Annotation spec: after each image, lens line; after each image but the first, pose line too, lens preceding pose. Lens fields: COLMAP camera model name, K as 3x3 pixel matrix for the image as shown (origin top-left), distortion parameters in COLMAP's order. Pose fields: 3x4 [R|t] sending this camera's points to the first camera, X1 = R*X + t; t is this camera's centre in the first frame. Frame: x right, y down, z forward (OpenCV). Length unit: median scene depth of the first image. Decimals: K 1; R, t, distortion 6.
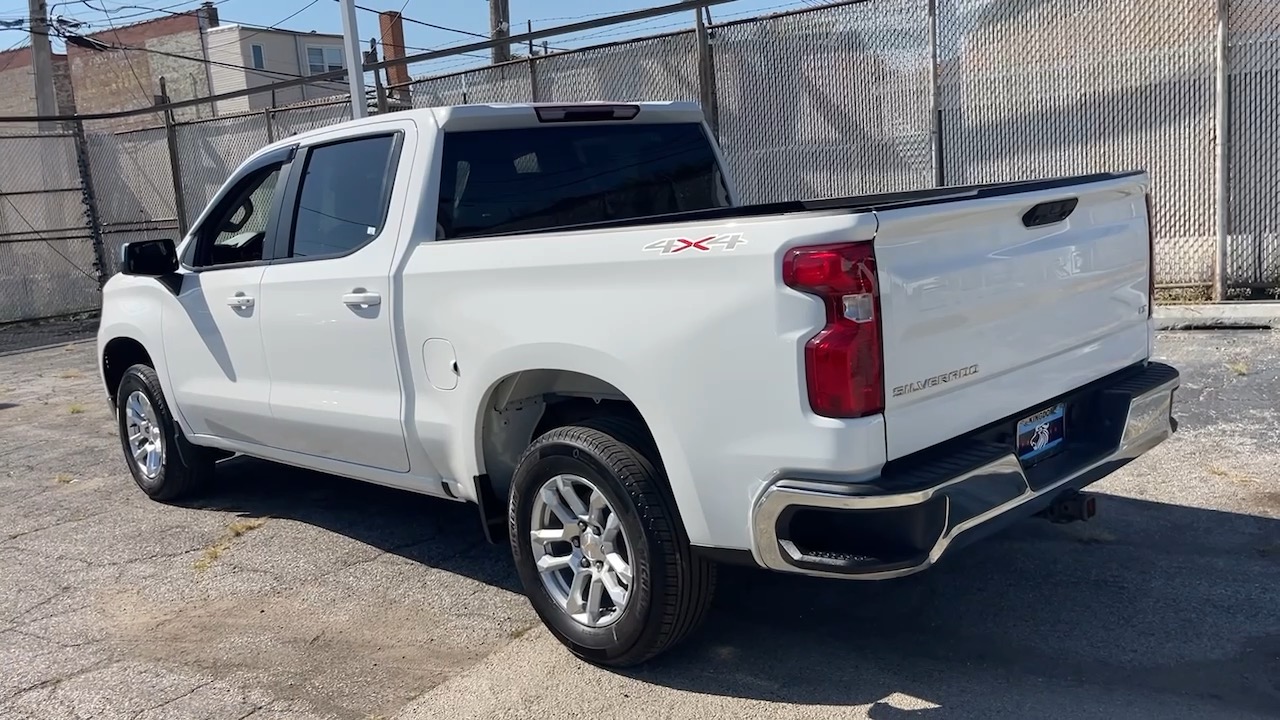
lens RADIAL K [[1115.7, 0, 640.0], [0, 1115.7, 360.0], [0, 0, 1]] dist [0.051090, -0.044490]
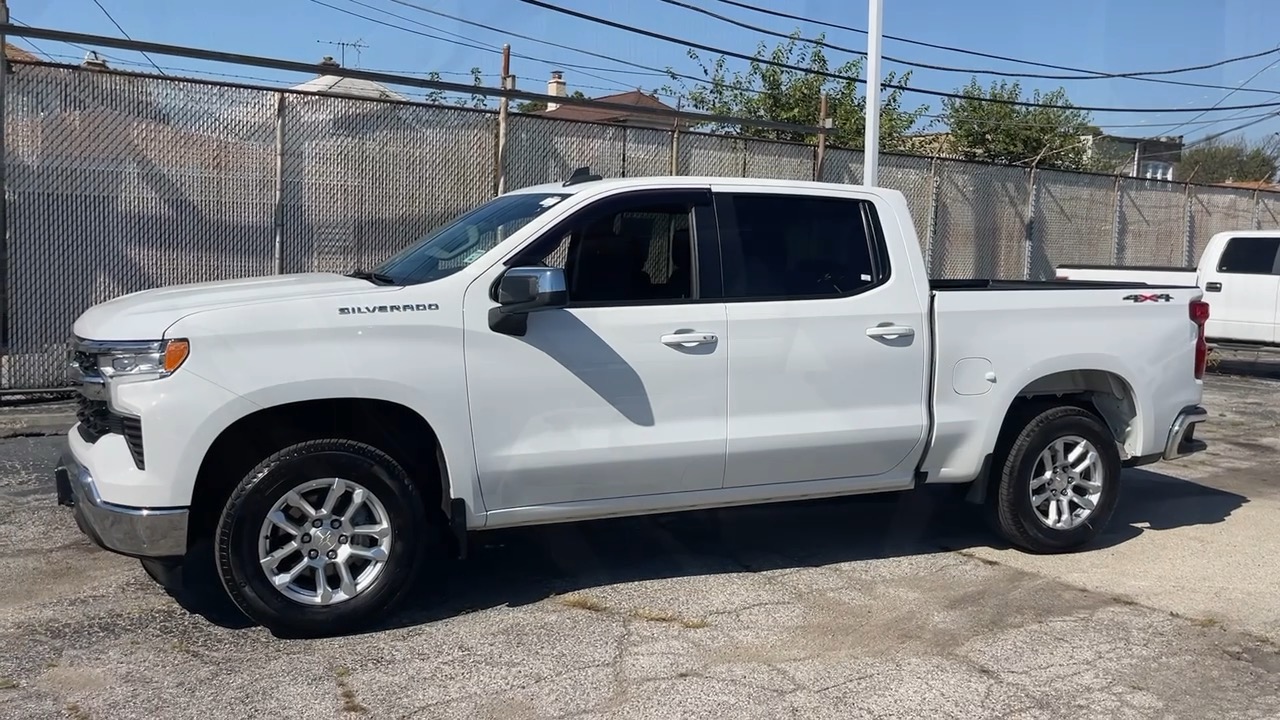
lens RADIAL K [[1115.7, 0, 640.0], [0, 1115.7, 360.0], [0, 0, 1]] dist [0.051090, -0.044490]
pose [[0.325311, 0.013269, 0.945514, -1.492667], [0.093704, 0.994528, -0.046197, 0.007151], [-0.940953, 0.103627, 0.322288, 0.860958]]
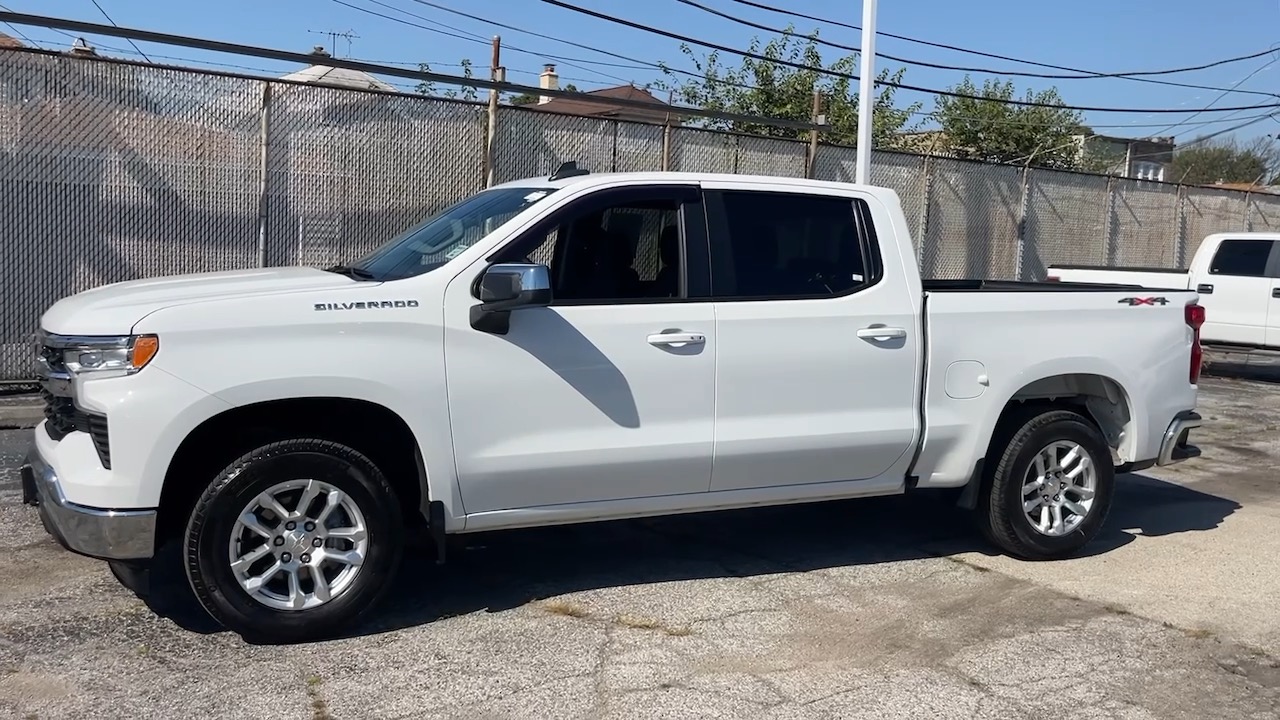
lens RADIAL K [[1115.7, 0, 640.0], [0, 1115.7, 360.0], [0, 0, 1]] dist [0.051090, -0.044490]
pose [[0.317039, 0.012028, 0.948336, -1.464896], [0.083941, 0.995640, -0.040690, 0.000971], [-0.944691, 0.092504, 0.314647, 0.865015]]
